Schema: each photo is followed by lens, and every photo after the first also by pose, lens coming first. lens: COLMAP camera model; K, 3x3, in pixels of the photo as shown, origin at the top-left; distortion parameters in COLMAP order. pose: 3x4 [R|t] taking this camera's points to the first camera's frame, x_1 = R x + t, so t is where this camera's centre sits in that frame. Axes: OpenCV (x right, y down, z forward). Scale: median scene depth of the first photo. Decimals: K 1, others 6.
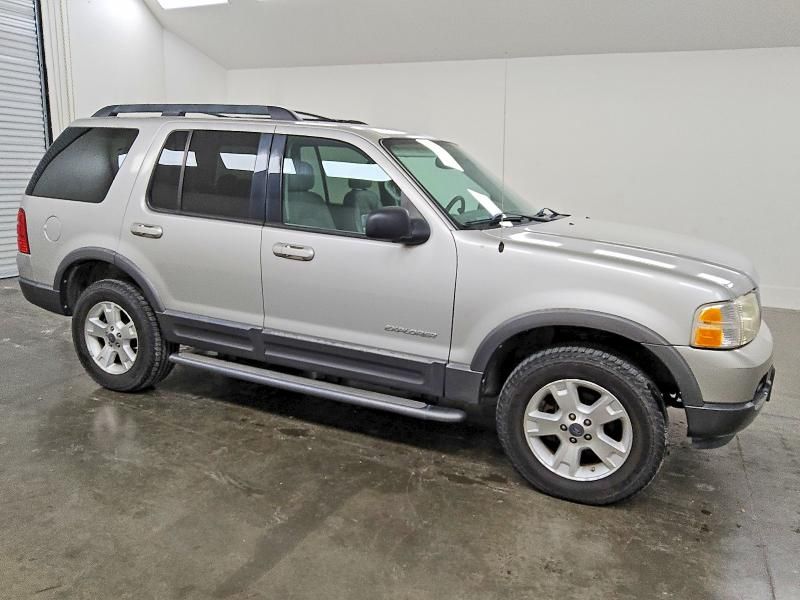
lens RADIAL K [[618.3, 0, 400.0], [0, 618.3, 300.0], [0, 0, 1]] dist [0.050200, -0.155989]
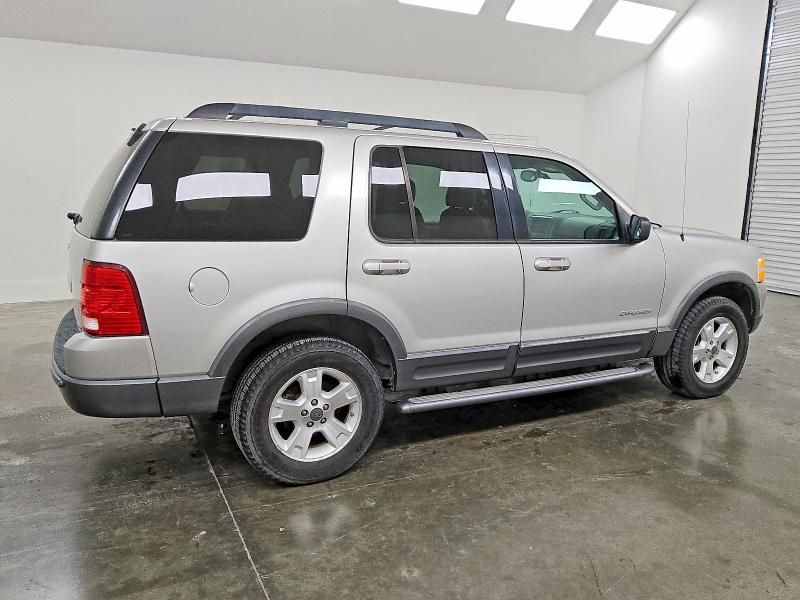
lens RADIAL K [[618.3, 0, 400.0], [0, 618.3, 300.0], [0, 0, 1]] dist [0.050200, -0.155989]
pose [[0.627444, -0.177021, 0.758273, -1.071292], [0.166130, 0.981827, 0.091744, -0.146169], [-0.760733, 0.068408, 0.645450, 0.468512]]
